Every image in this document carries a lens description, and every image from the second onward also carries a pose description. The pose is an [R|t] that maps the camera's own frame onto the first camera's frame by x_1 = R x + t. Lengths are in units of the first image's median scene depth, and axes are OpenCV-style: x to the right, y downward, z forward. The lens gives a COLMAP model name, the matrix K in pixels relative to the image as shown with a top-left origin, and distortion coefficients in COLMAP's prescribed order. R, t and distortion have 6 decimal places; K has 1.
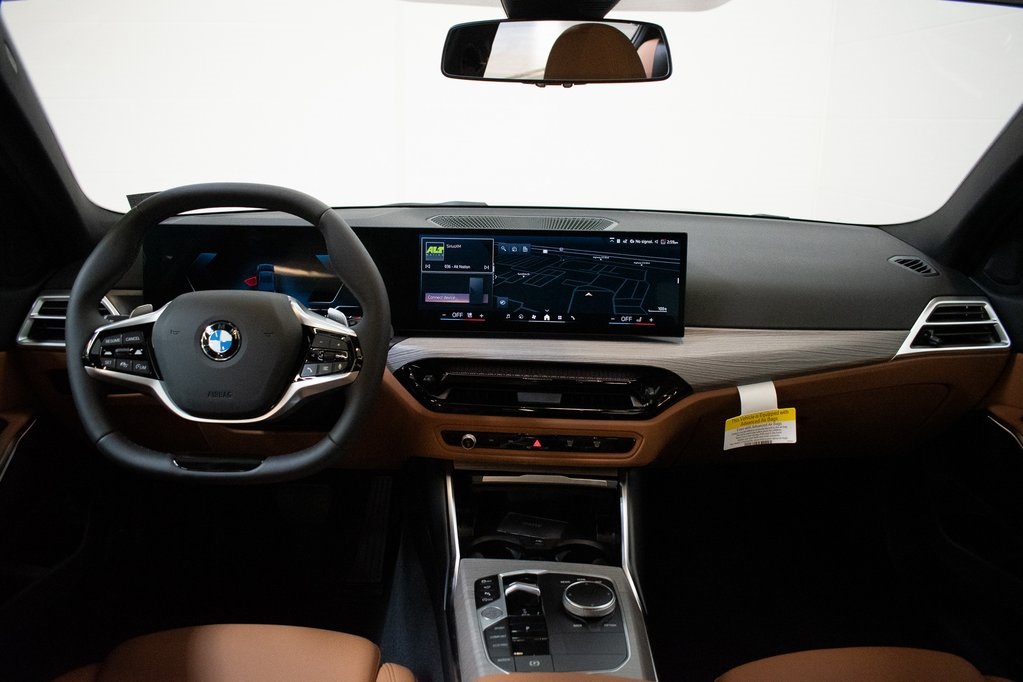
lens RADIAL K [[799.4, 0, 513.8], [0, 799.4, 340.8], [0, 0, 1]] dist [-0.081146, 0.000229]
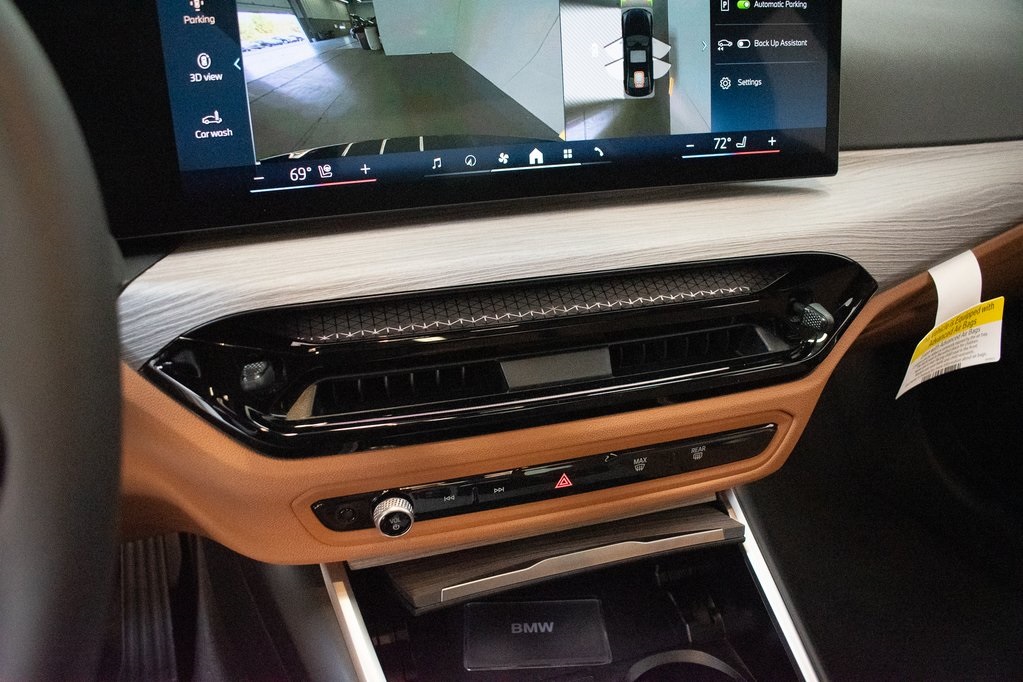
lens RADIAL K [[799.4, 0, 513.3], [0, 799.4, 342.9], [0, 0, 1]] dist [-0.081146, 0.000229]
pose [[0.928938, -0.168317, 0.329764, -0.113577], [0.103007, 0.973015, 0.206474, -0.022718], [-0.355619, -0.157834, 0.921208, 0.651520]]
